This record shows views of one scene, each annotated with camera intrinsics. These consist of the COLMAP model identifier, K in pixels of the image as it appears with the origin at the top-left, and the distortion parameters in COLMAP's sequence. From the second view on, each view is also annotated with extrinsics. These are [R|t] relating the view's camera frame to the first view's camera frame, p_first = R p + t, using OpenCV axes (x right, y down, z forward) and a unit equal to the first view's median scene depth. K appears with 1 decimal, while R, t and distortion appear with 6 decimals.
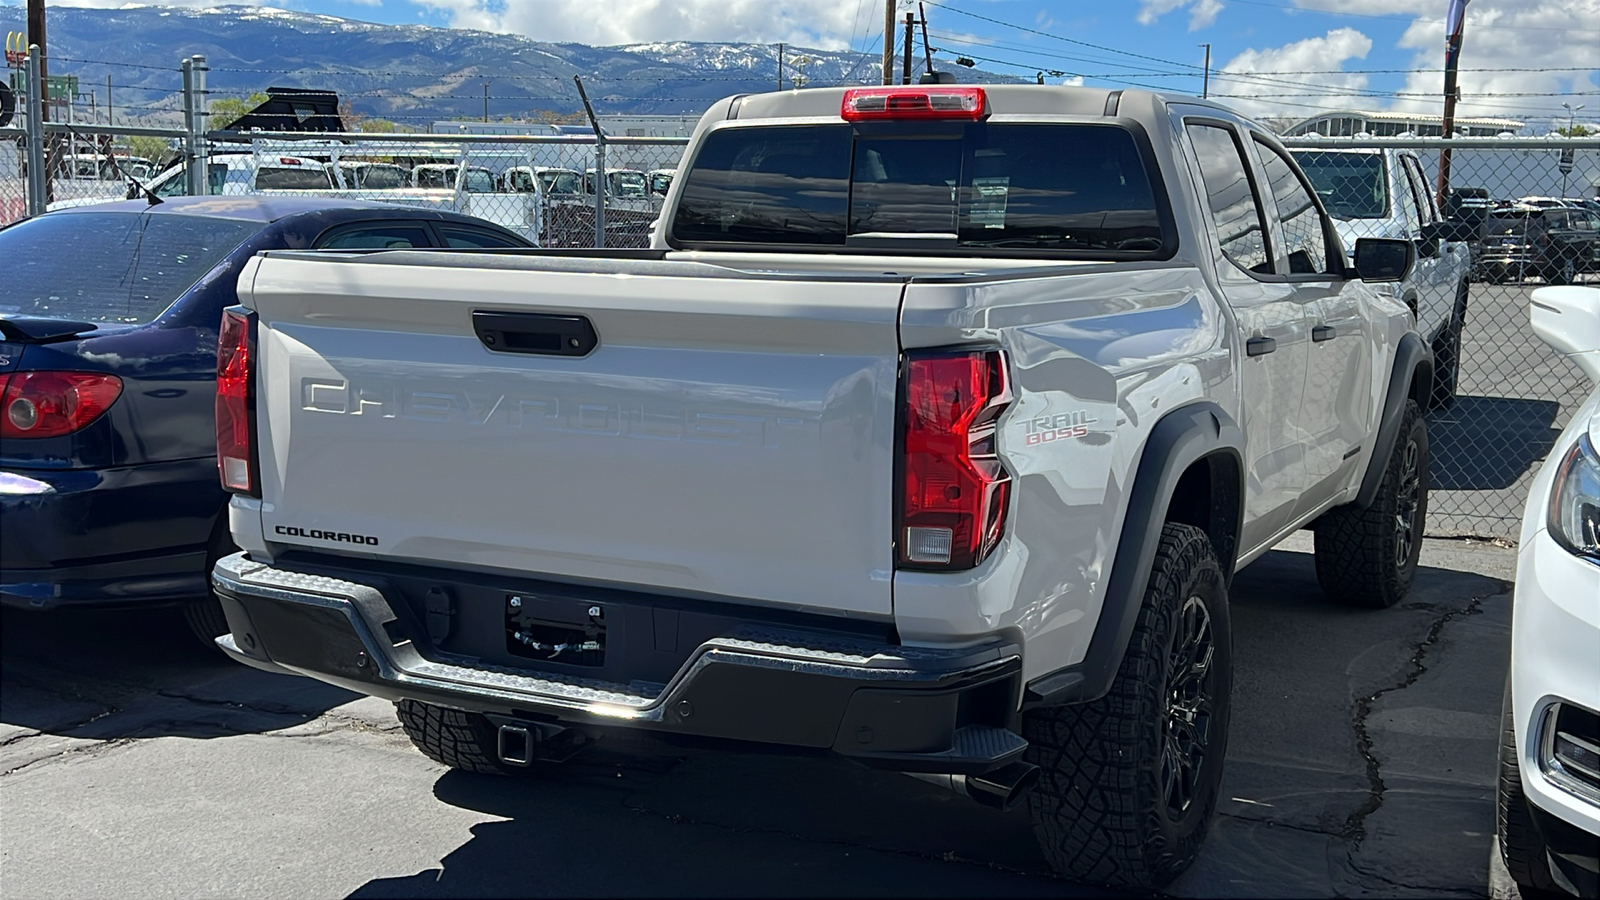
lens RADIAL K [[1900.7, 0, 772.6], [0, 1900.7, 443.3], [0, 0, 1]] dist [0.078536, -0.027402]
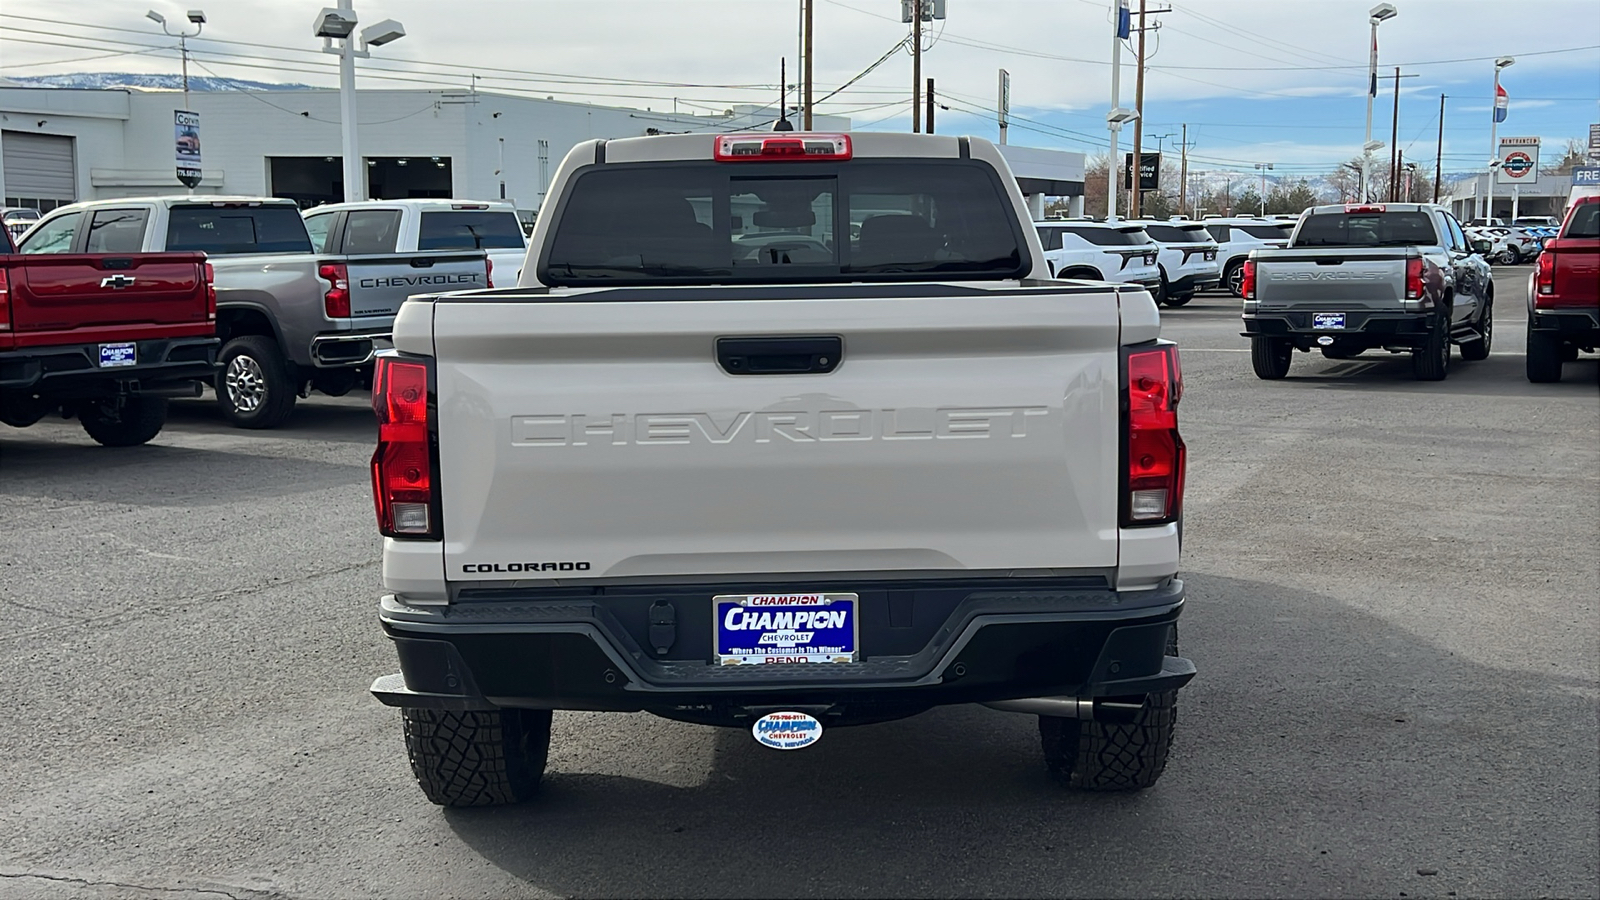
lens RADIAL K [[1871.4, 0, 849.6], [0, 1871.4, 455.3], [0, 0, 1]] dist [0.086439, -0.058485]
pose [[0.877964, -0.084378, 0.471233, -0.562685], [0.091273, 0.995792, 0.008252, -0.004794], [-0.469946, 0.035766, 0.881970, 0.018275]]
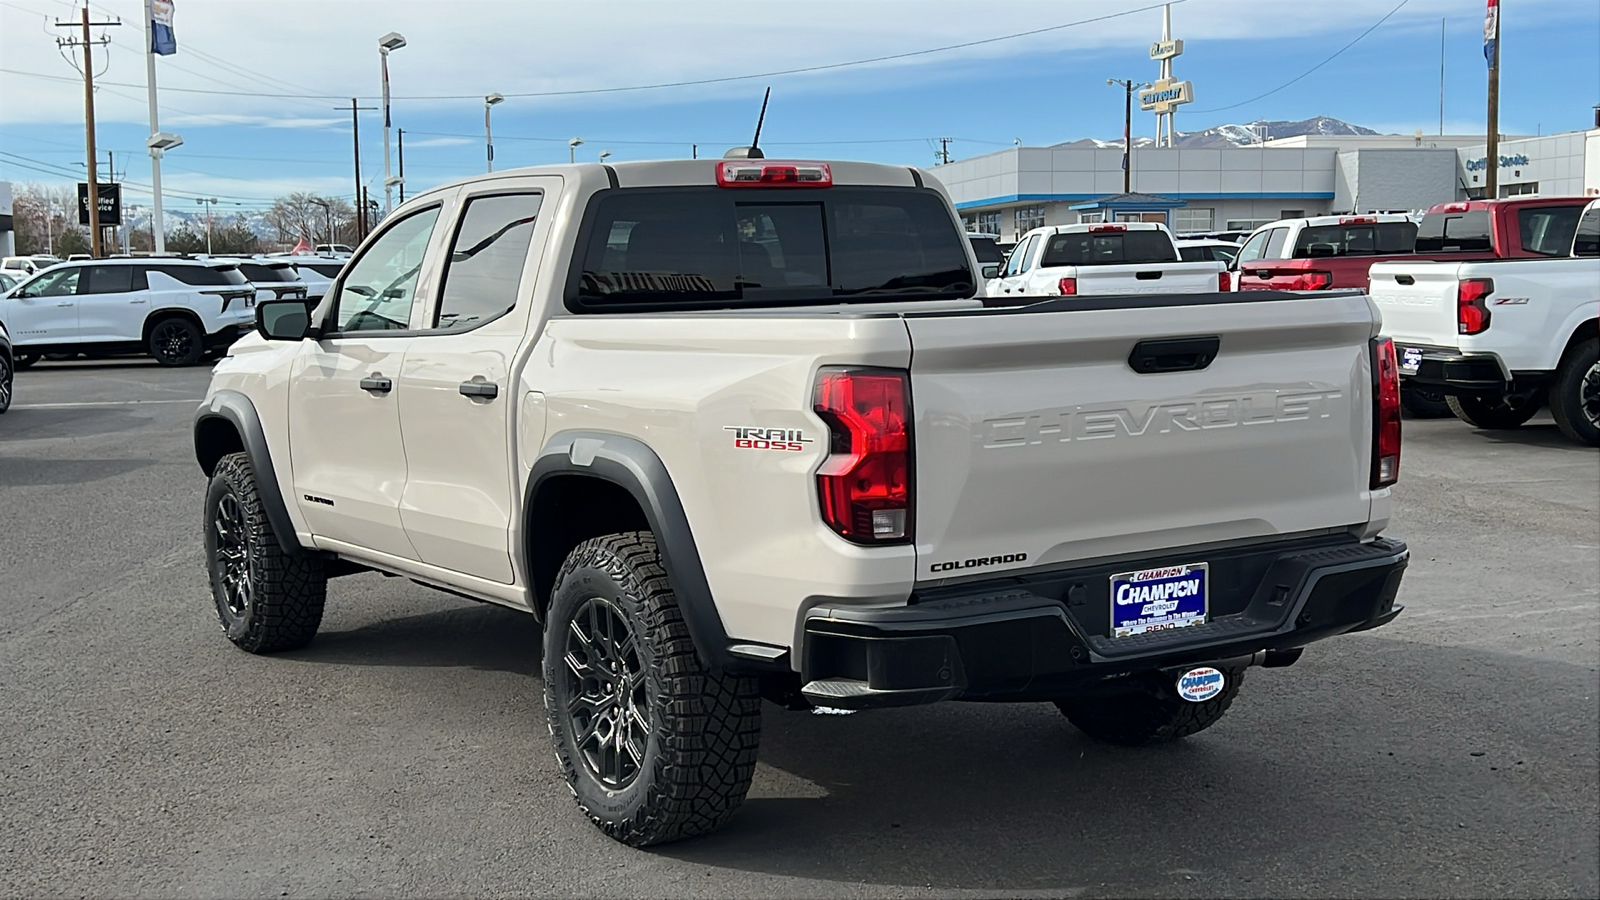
lens RADIAL K [[2091.2, 0, 800.0], [0, 2091.2, 450.0], [0, 0, 1]] dist [0.085185, -0.026133]
pose [[0.513978, -0.111067, 0.850583, -1.333175], [0.149072, 0.988059, 0.038939, -0.080322], [-0.844751, 0.106785, 0.524397, 0.449913]]
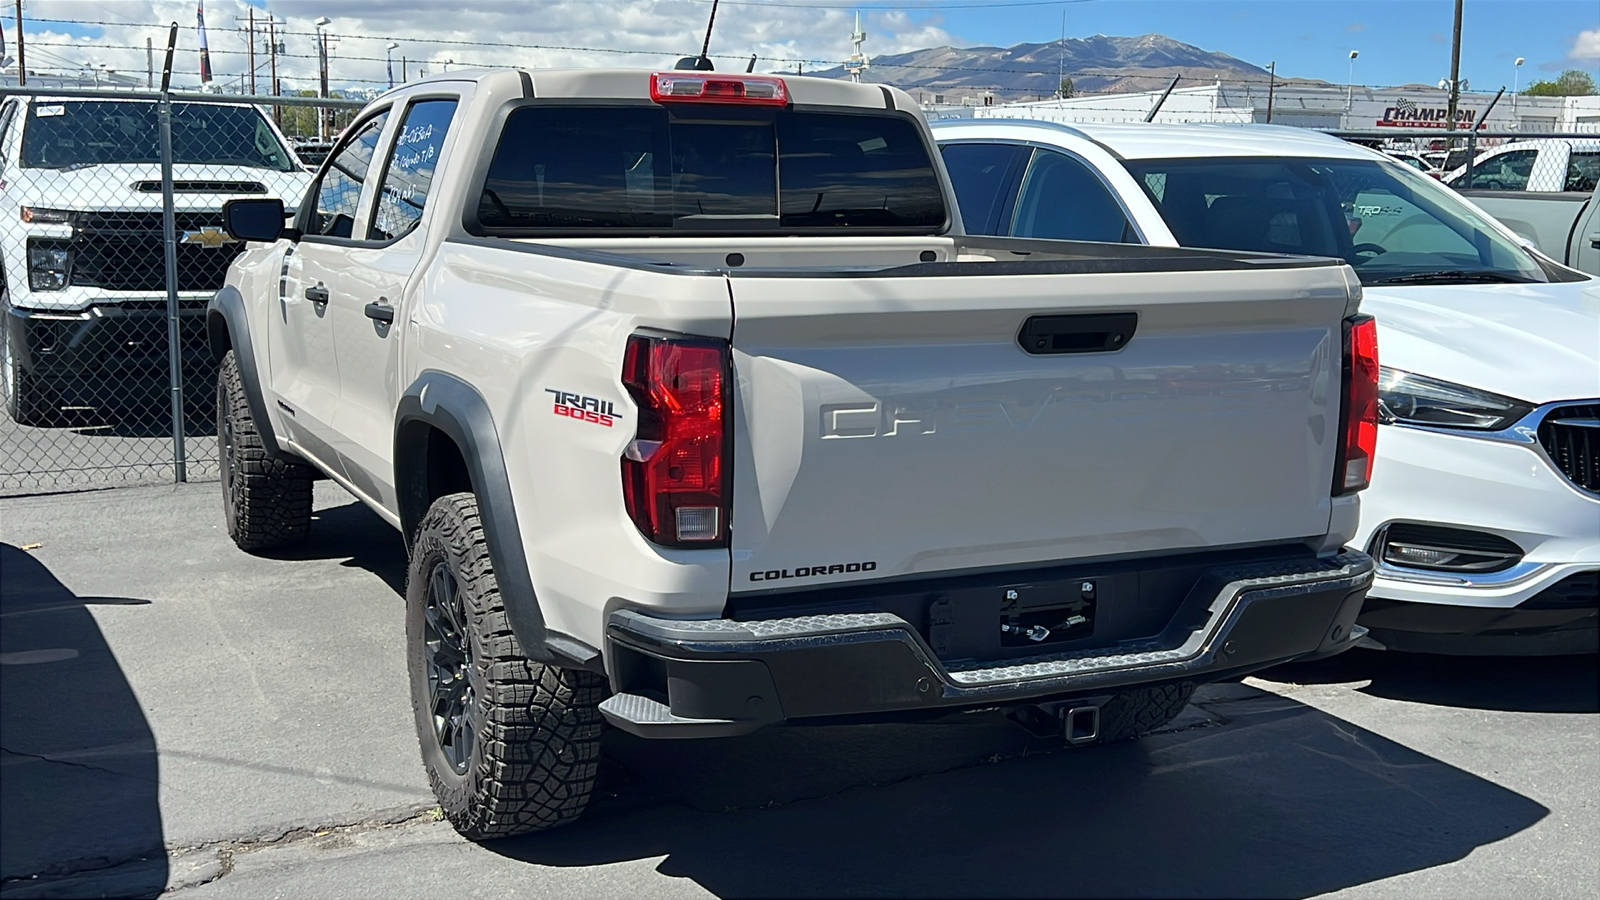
lens RADIAL K [[1900.7, 0, 772.6], [0, 1900.7, 443.3], [0, 0, 1]] dist [0.078536, -0.027402]
pose [[0.613241, -0.129662, 0.779181, -0.975678], [0.099842, 0.991247, 0.086373, -0.097277], [-0.783560, 0.024827, 0.620820, 0.444160]]
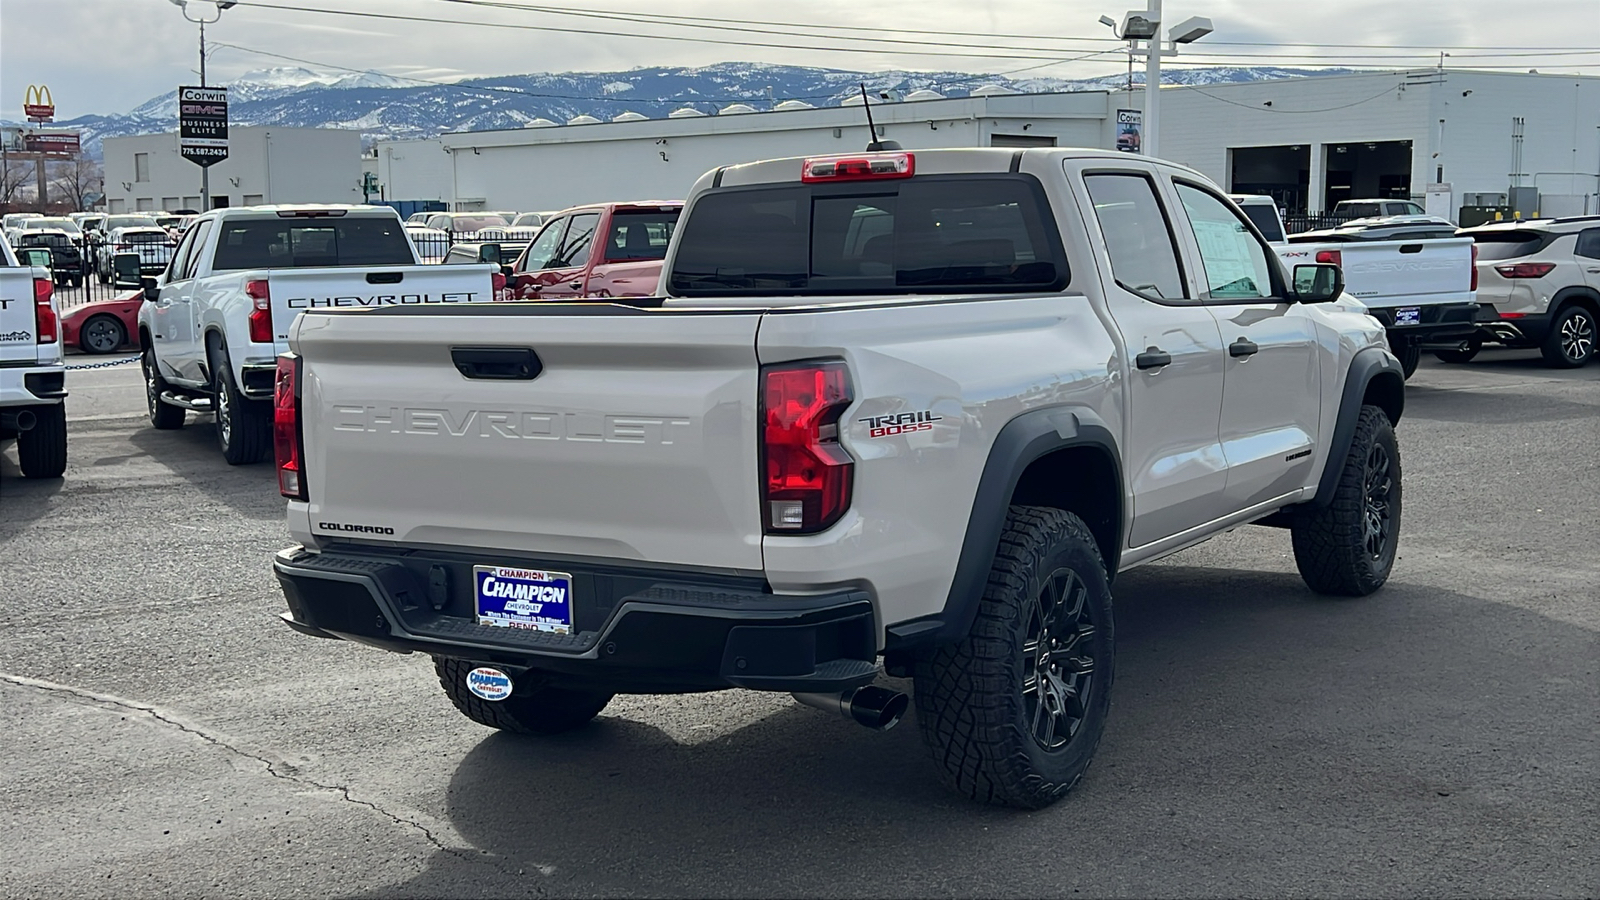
lens RADIAL K [[1900.7, 0, 772.6], [0, 1900.7, 443.3], [0, 0, 1]] dist [0.078536, -0.027402]
pose [[0.995142, -0.029946, -0.093784, 0.168367], [0.027452, 0.999237, -0.027773, 0.034910], [0.094545, 0.025064, 0.995205, -0.252575]]
